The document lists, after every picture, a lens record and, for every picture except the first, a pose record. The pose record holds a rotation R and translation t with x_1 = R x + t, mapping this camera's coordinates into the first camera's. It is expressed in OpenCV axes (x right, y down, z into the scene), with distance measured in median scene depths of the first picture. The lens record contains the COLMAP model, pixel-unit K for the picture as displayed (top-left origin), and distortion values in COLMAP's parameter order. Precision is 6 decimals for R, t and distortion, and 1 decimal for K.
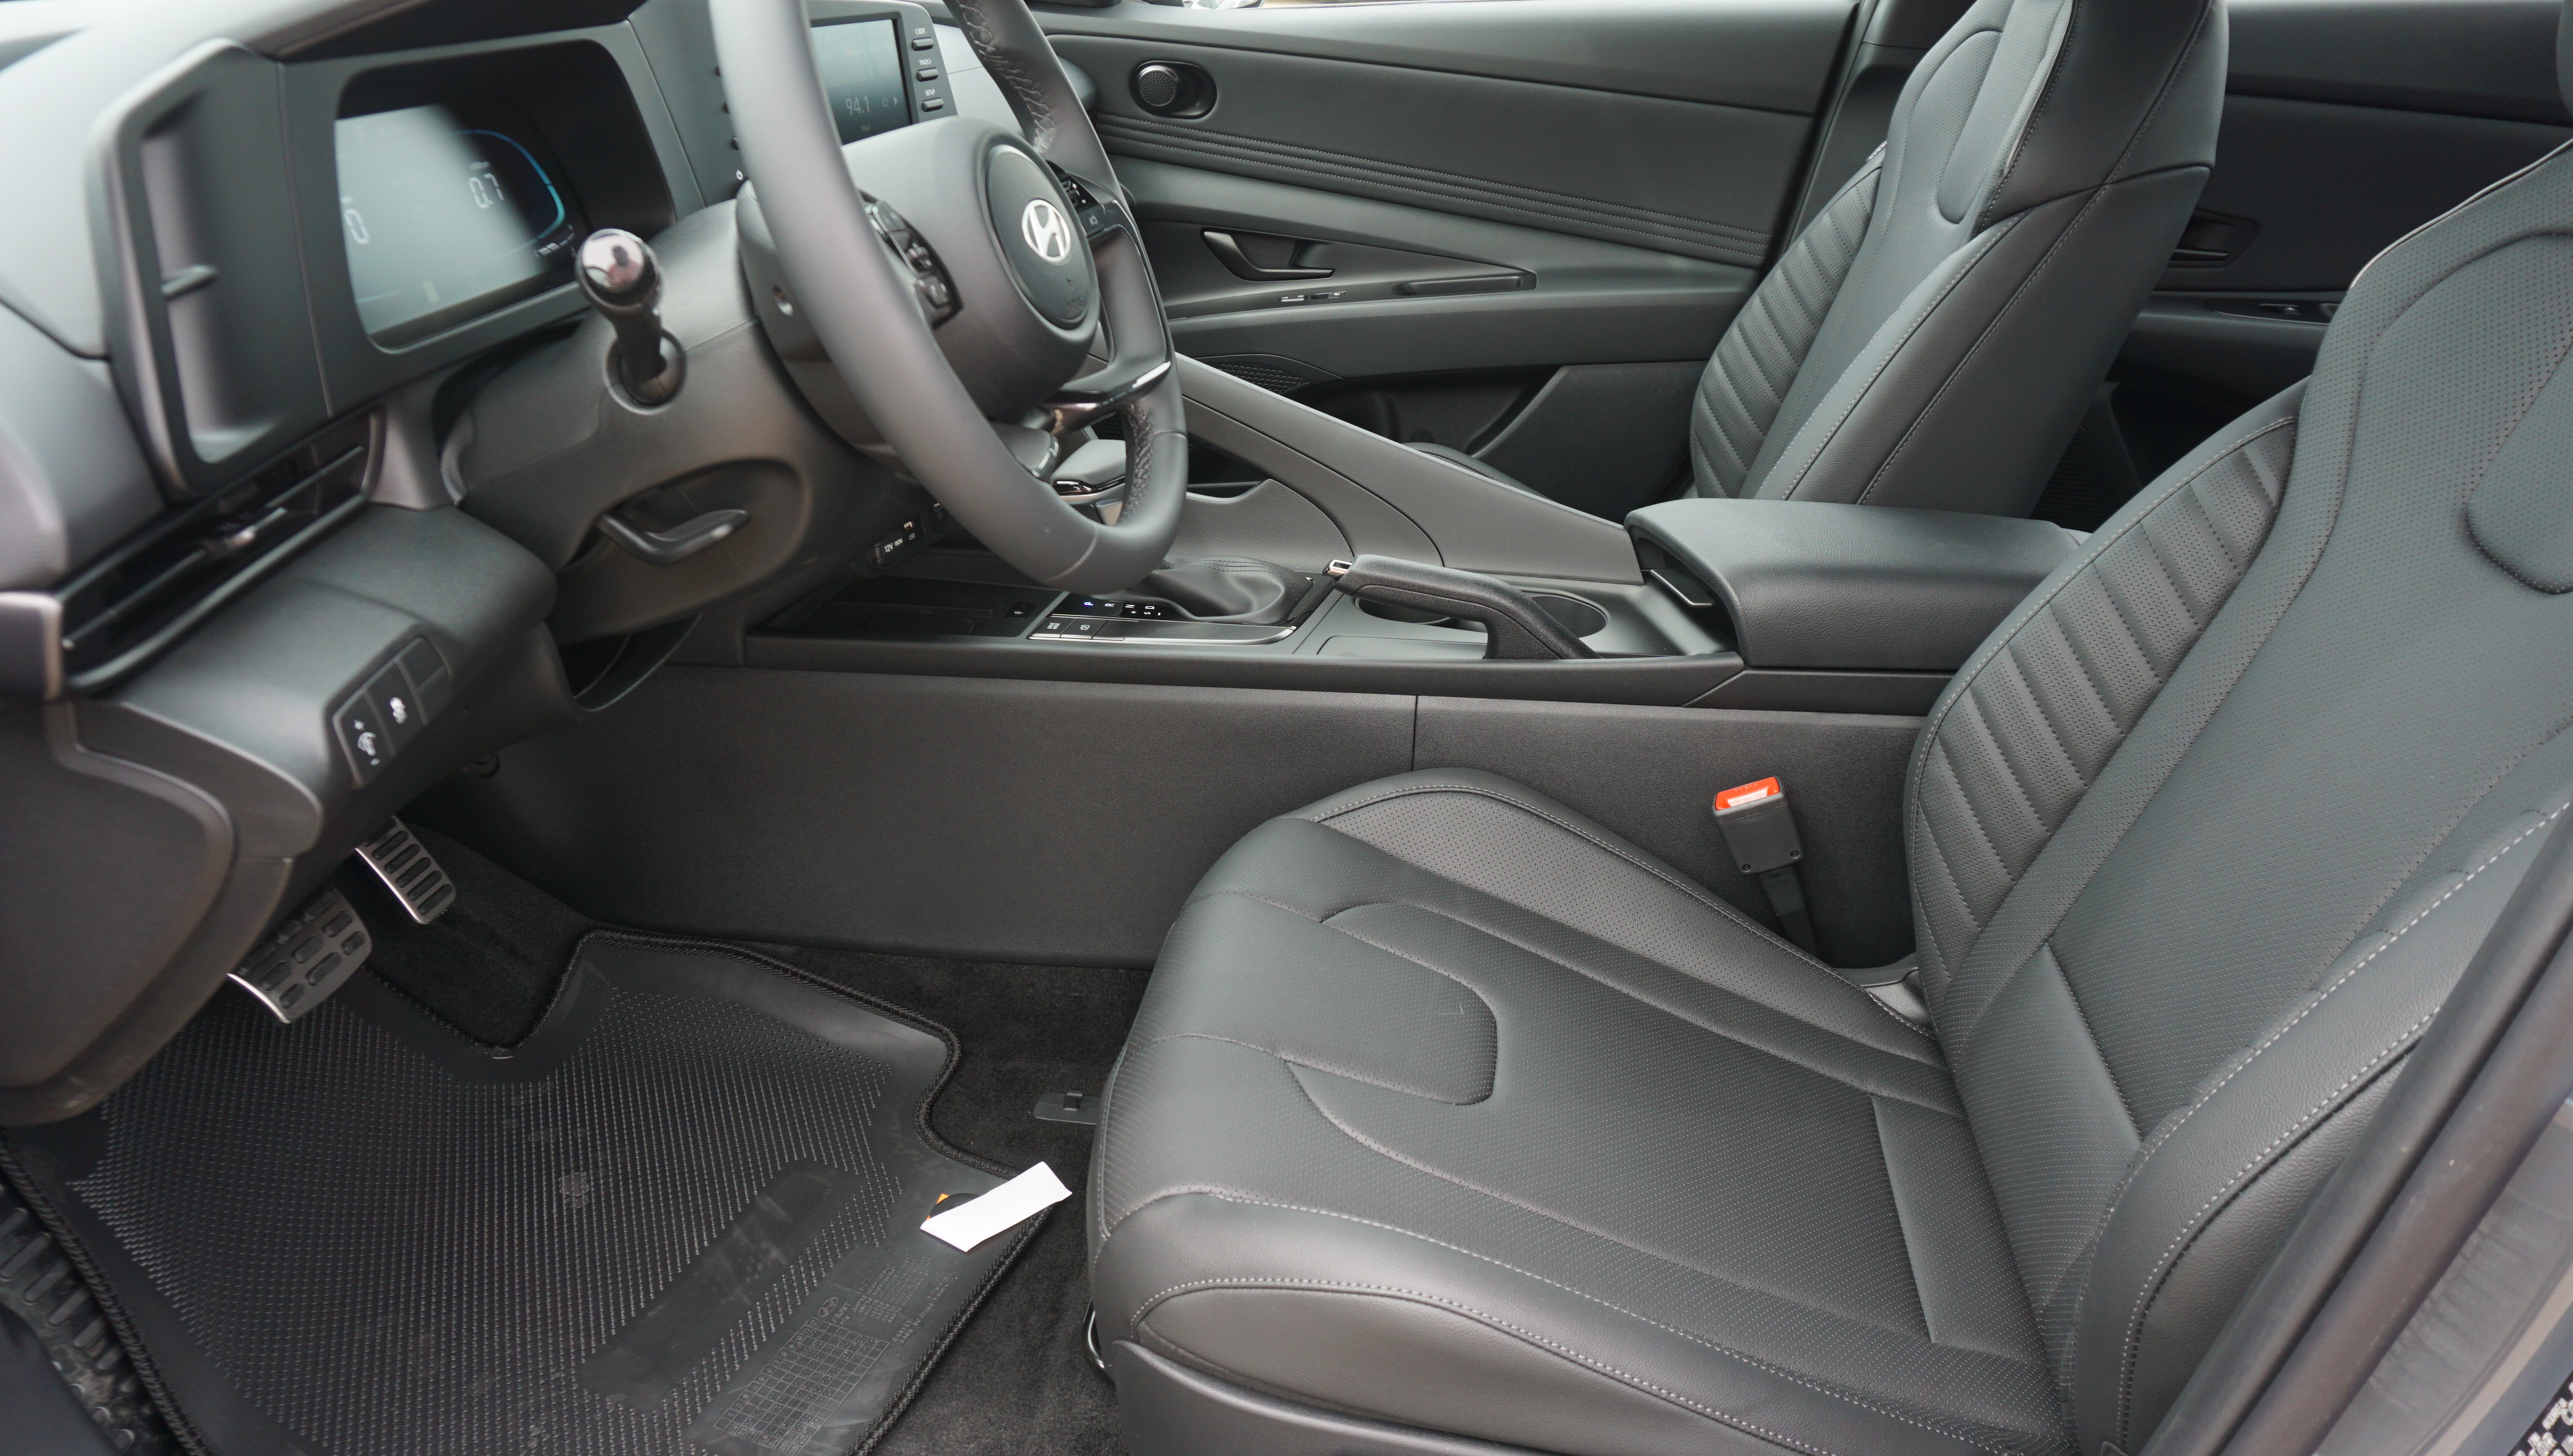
lens RADIAL K [[1681.0, 0, 1286.5], [0, 1681.0, 728.0], [0, 0, 1]] dist [-0.064024, 0.040741]
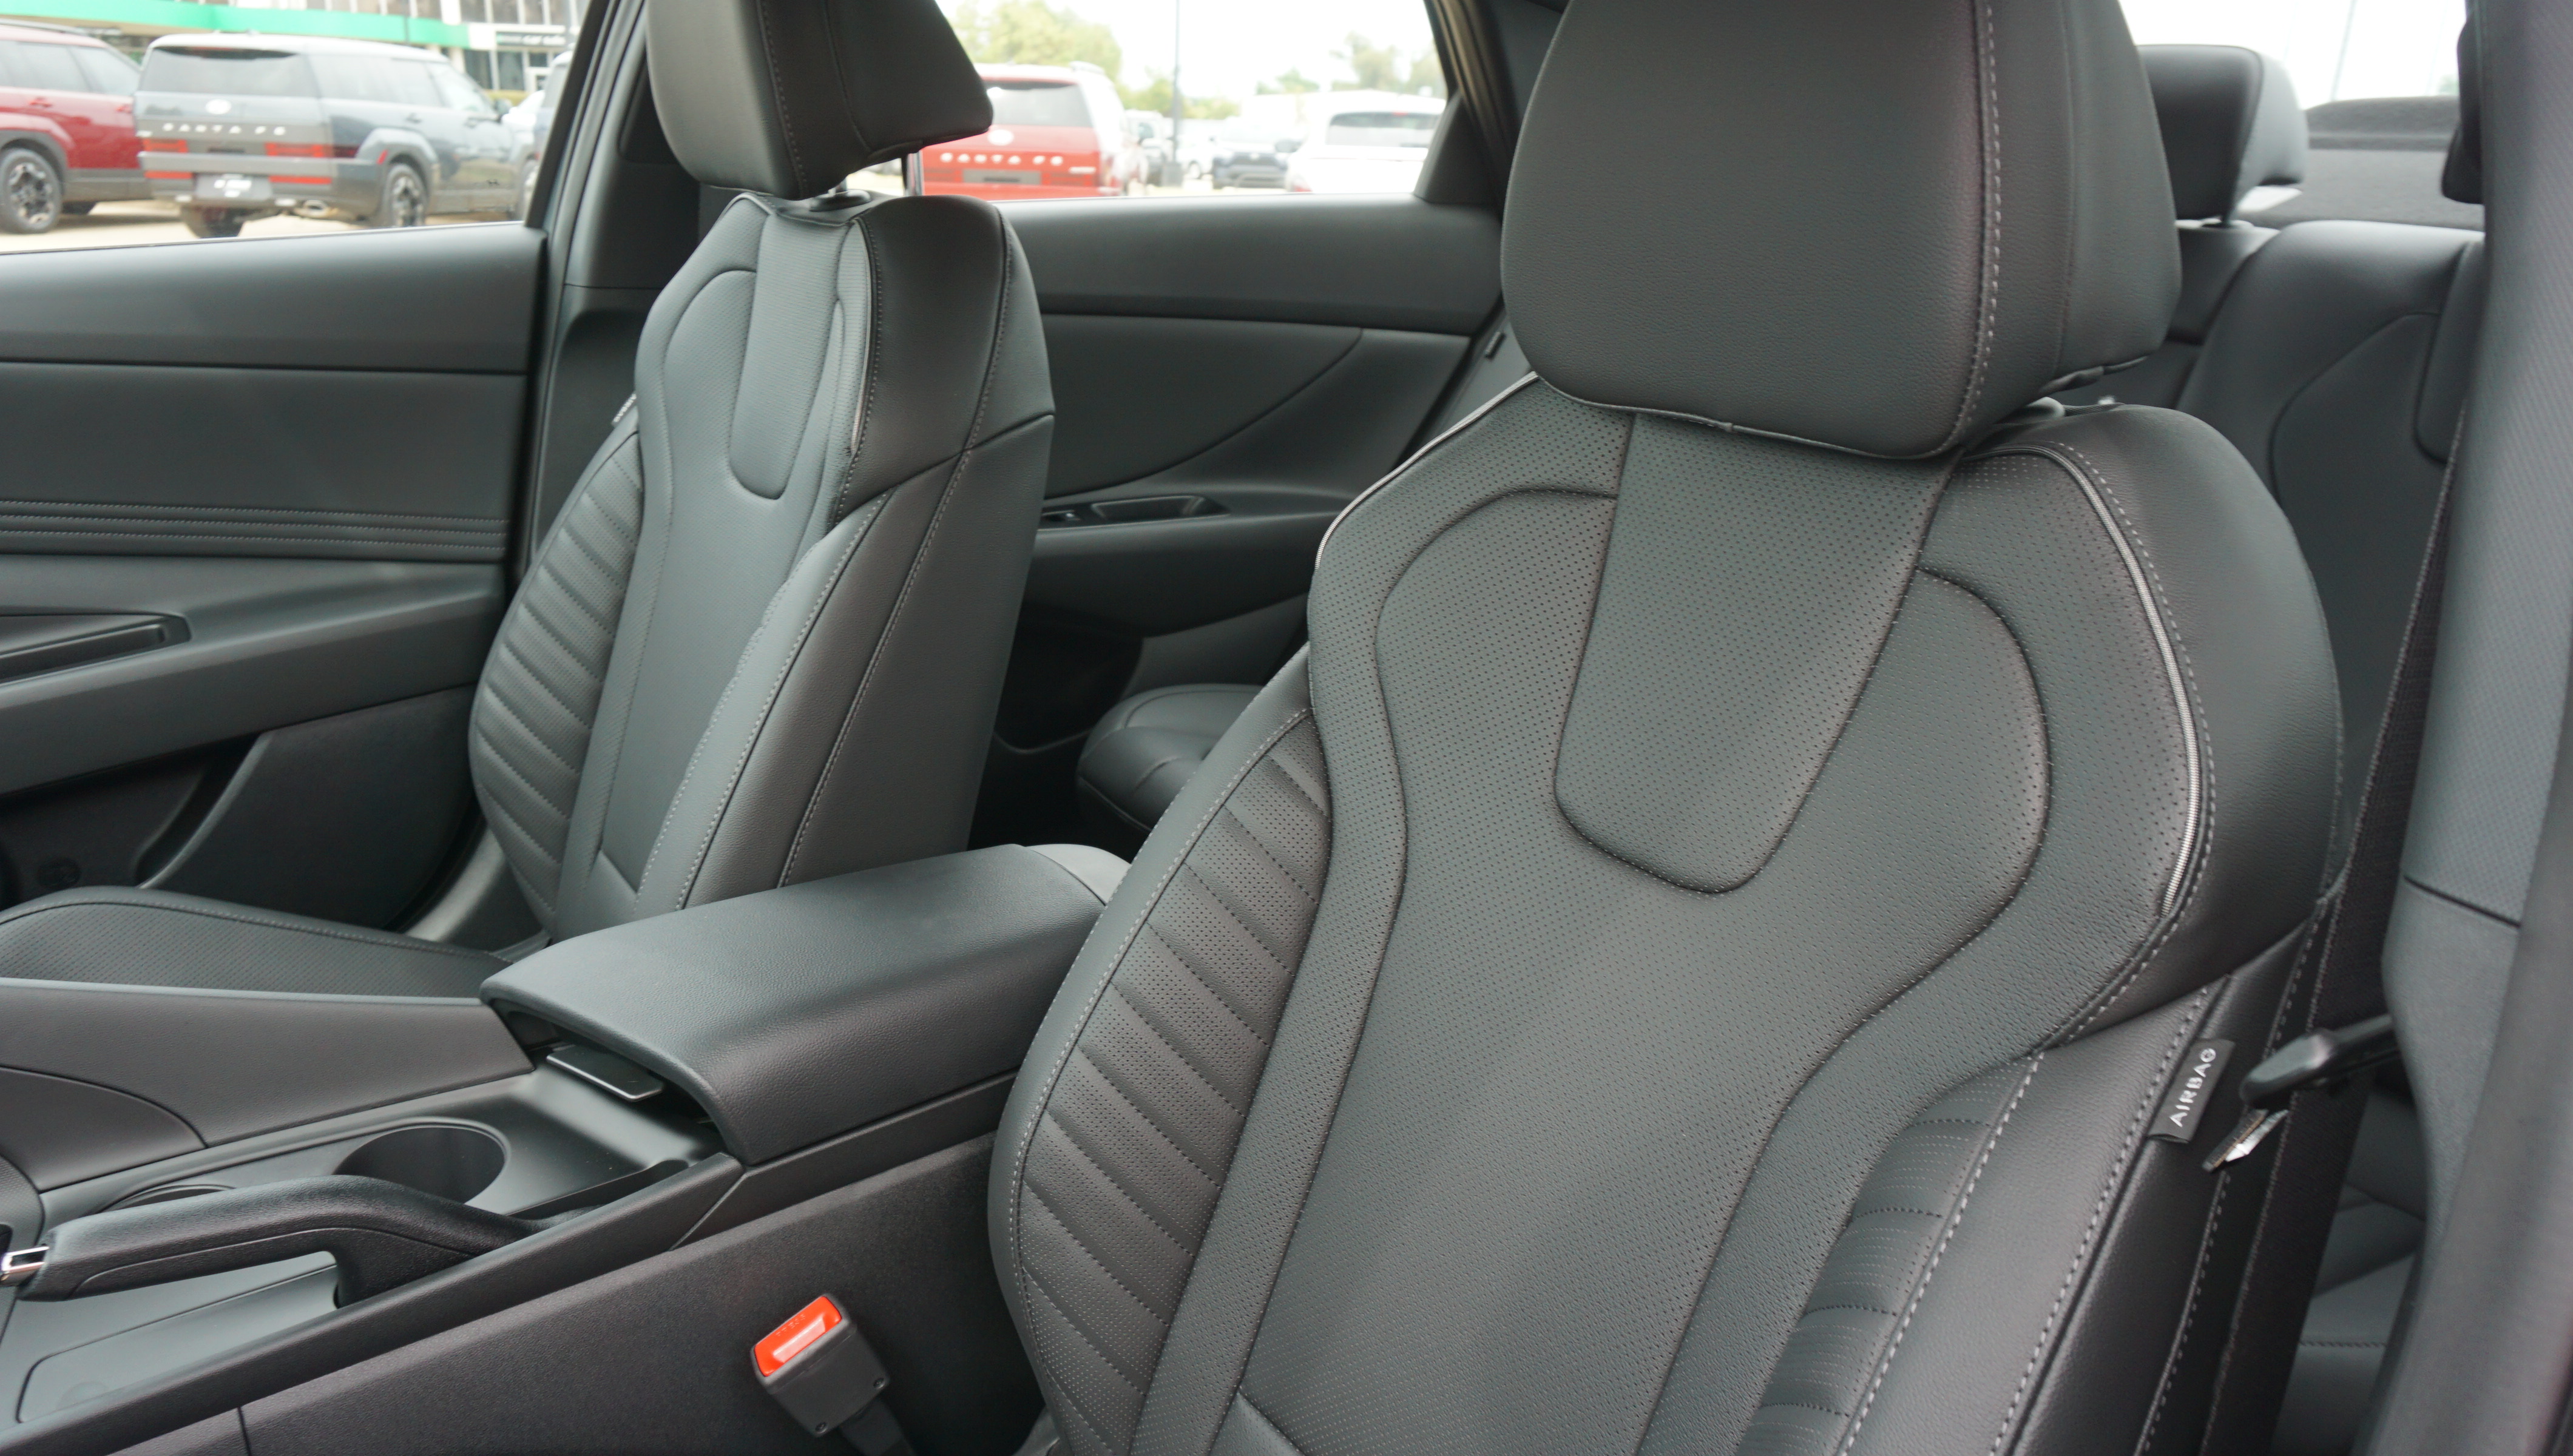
lens RADIAL K [[1681.0, 0, 1286.5], [0, 1681.0, 728.0], [0, 0, 1]] dist [-0.064024, 0.040741]
pose [[0.713940, -0.221251, 0.664333, 0.008435], [0.288188, 0.957530, 0.009190, -0.146511], [-0.638152, 0.184891, 0.747380, 0.266260]]
